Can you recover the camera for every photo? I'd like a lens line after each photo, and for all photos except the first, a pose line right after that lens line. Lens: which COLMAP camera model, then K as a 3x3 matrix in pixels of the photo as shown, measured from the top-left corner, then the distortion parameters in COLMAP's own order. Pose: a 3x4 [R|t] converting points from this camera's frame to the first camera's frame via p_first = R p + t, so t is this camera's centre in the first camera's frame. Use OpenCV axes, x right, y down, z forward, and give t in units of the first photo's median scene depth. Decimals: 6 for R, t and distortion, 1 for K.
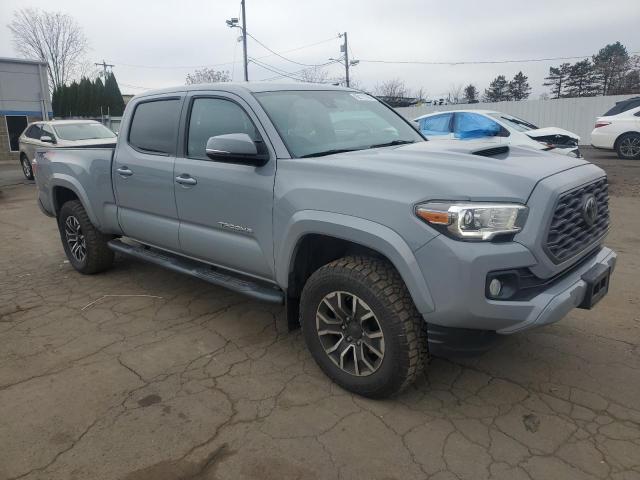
lens RADIAL K [[534.6, 0, 320.0], [0, 534.6, 240.0], [0, 0, 1]] dist [0.004731, 0.006808]
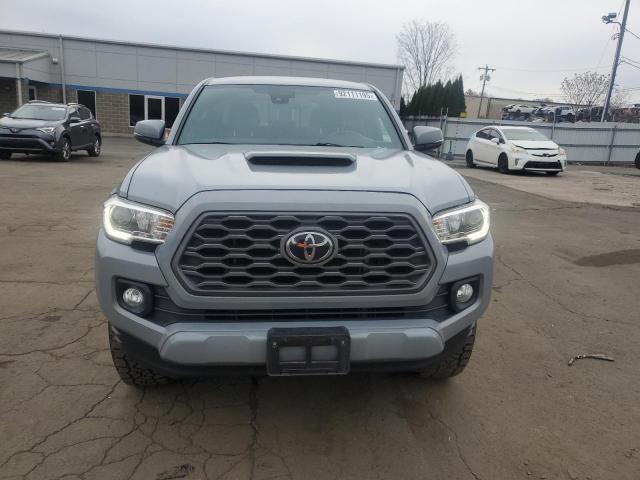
lens RADIAL K [[517.7, 0, 320.0], [0, 517.7, 240.0], [0, 0, 1]] dist [0.025539, 0.002456]
pose [[0.727222, 0.207590, -0.654259, 0.149609], [-0.208439, 0.974947, 0.077658, -0.018880], [0.653989, 0.079899, 0.752273, 0.073179]]
